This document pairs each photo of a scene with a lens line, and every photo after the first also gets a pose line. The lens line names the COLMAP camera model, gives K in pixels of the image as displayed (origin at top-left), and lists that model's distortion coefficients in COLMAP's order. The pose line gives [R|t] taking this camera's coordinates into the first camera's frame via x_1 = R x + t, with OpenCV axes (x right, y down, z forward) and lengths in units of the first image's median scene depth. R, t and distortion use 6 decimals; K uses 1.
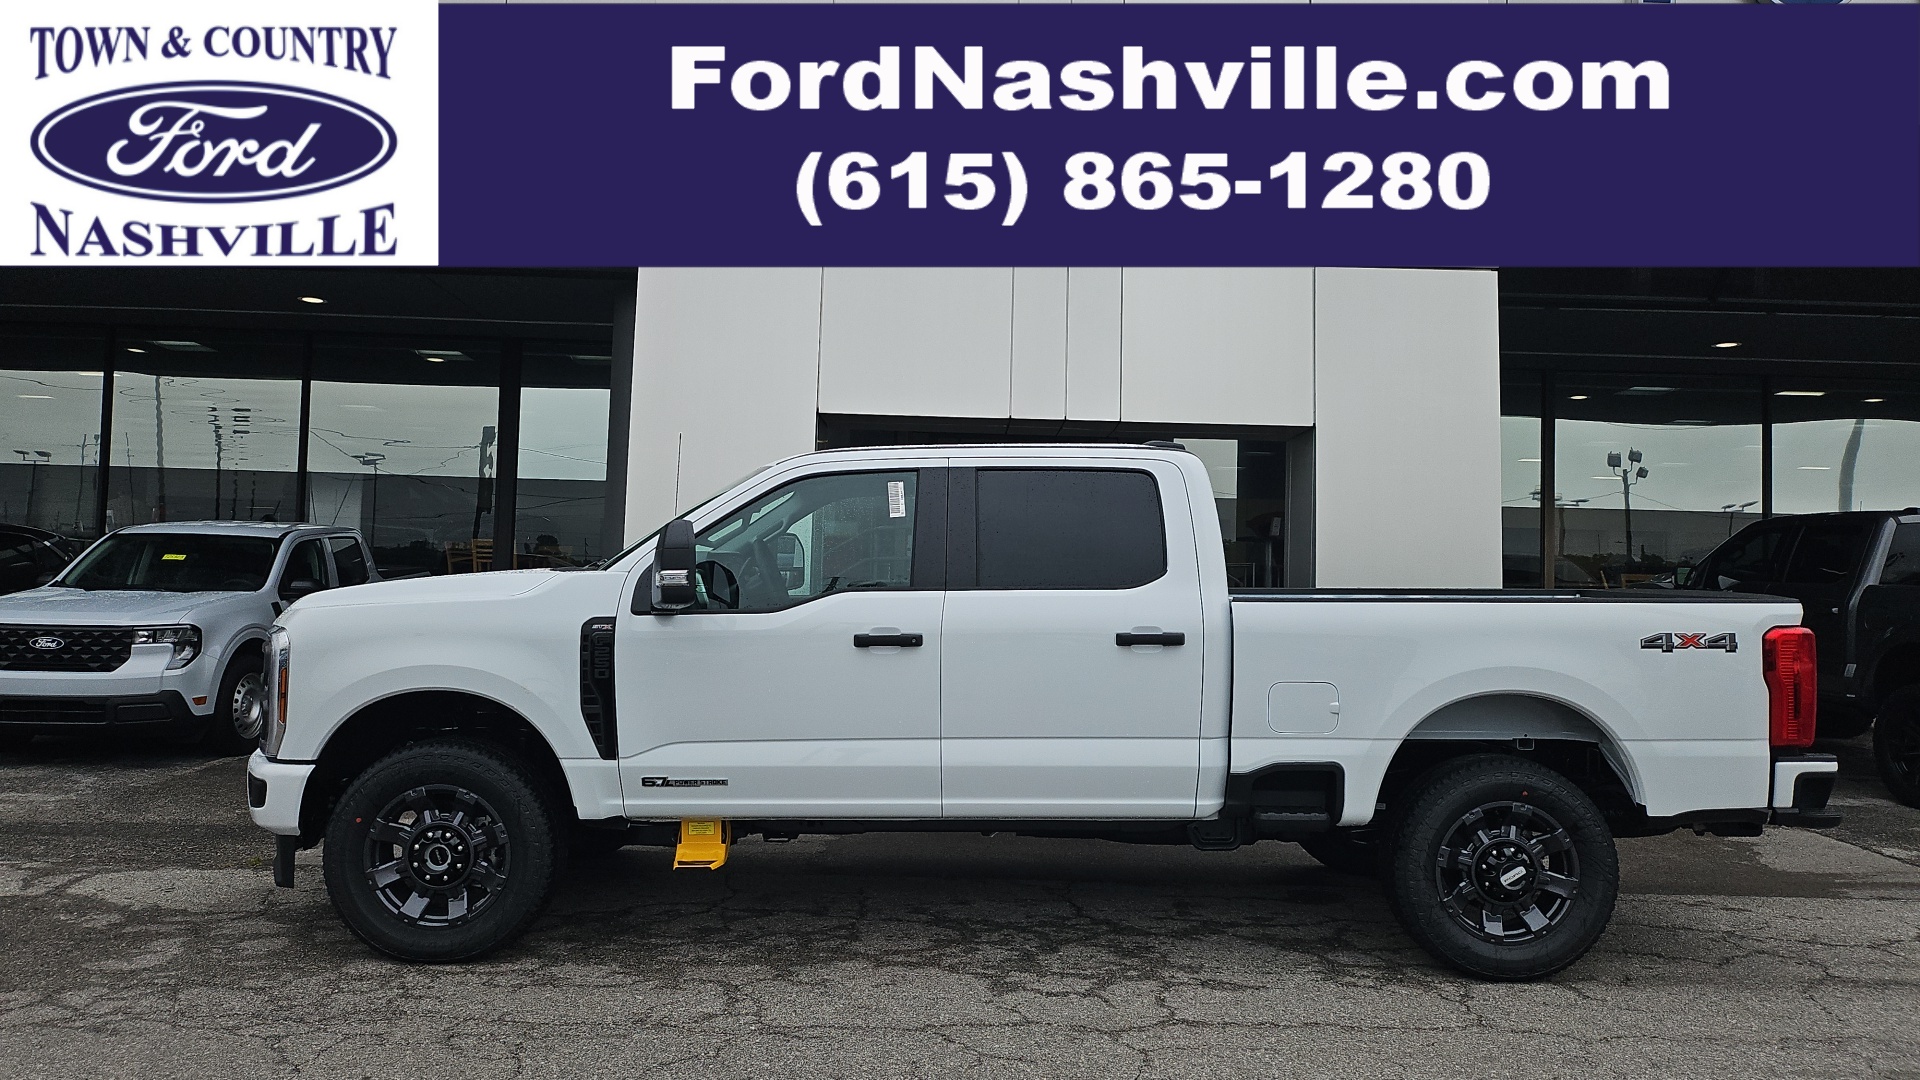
lens RADIAL K [[1376.8, 0, 970.0], [0, 1376.8, 549.0], [0, 0, 1]] dist [0.027426, -0.044995]
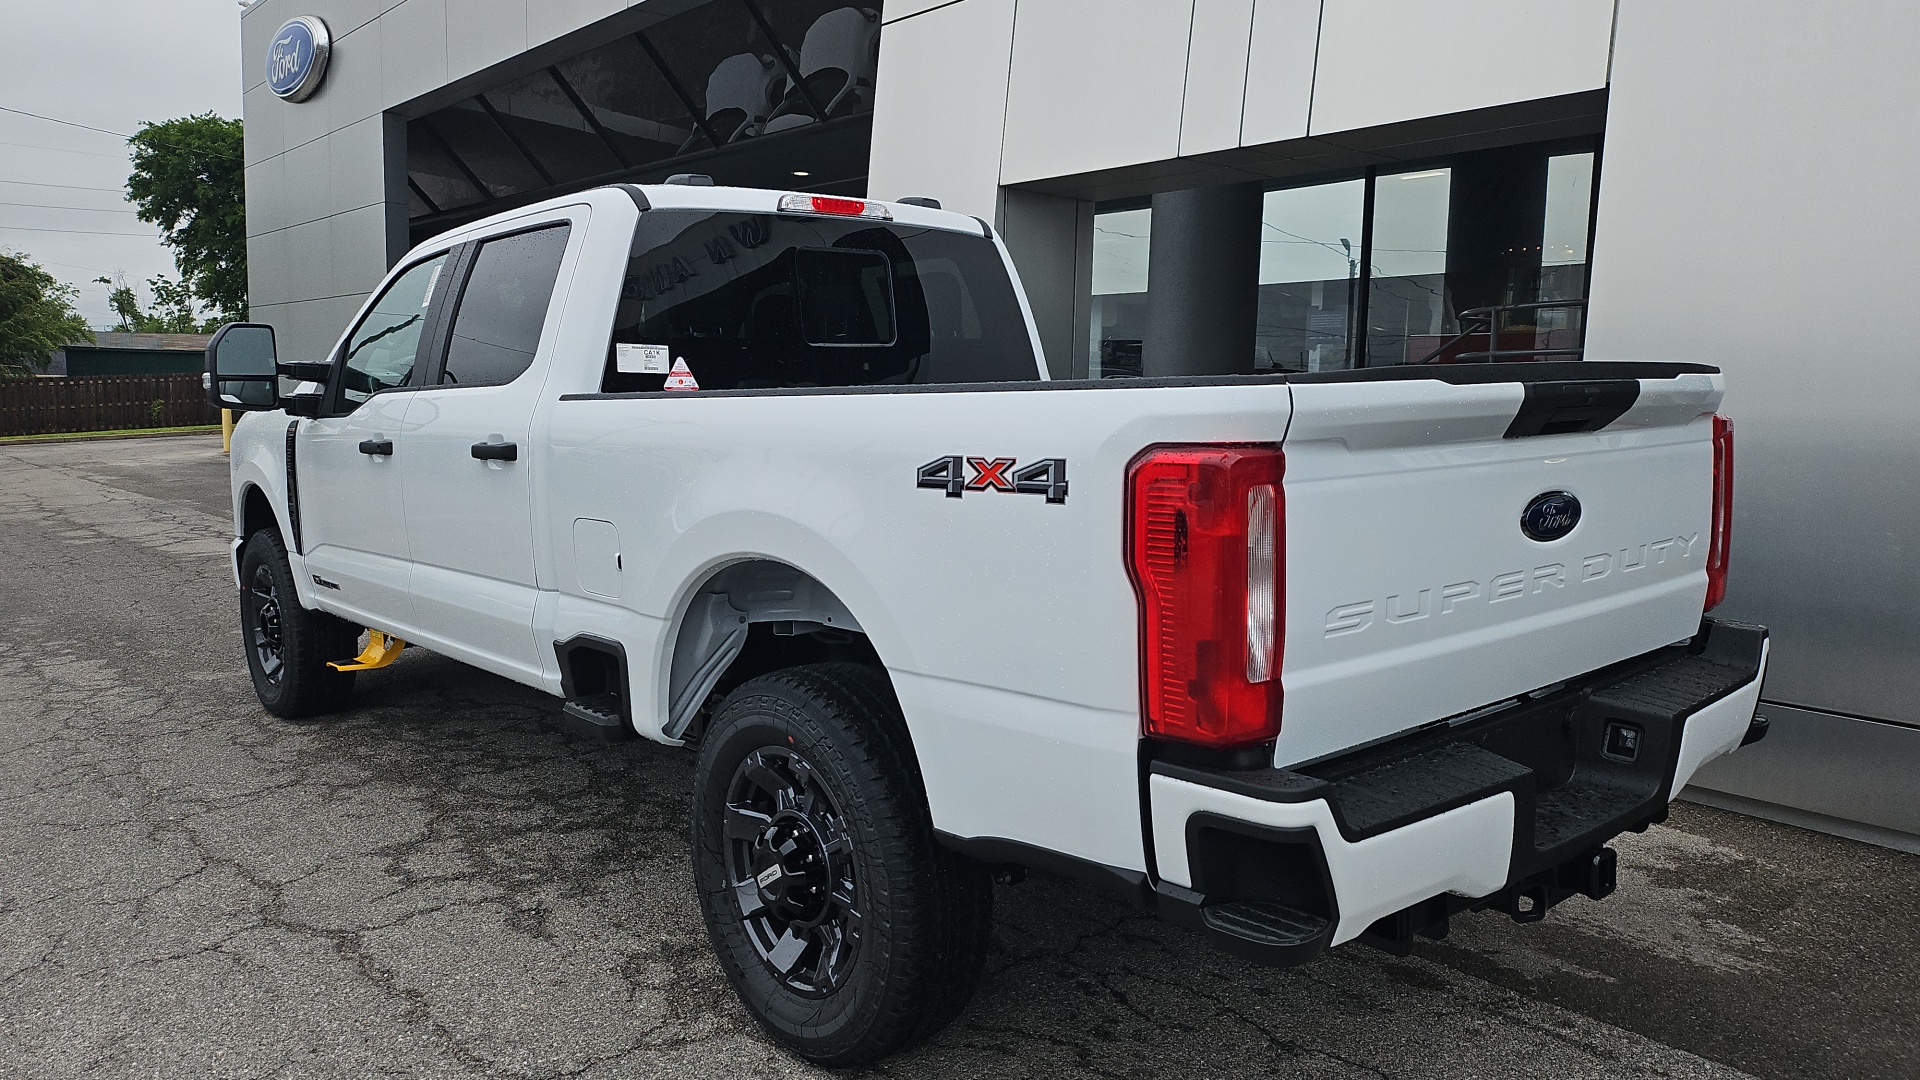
lens RADIAL K [[1376.8, 0, 959.7], [0, 1376.8, 528.0], [0, 0, 1]] dist [0.027426, -0.044995]
pose [[0.645377, 0.059604, -0.761535, 0.859317], [0.033406, 0.993795, 0.106094, 0.035763], [0.763133, -0.093911, 0.639381, 0.702247]]
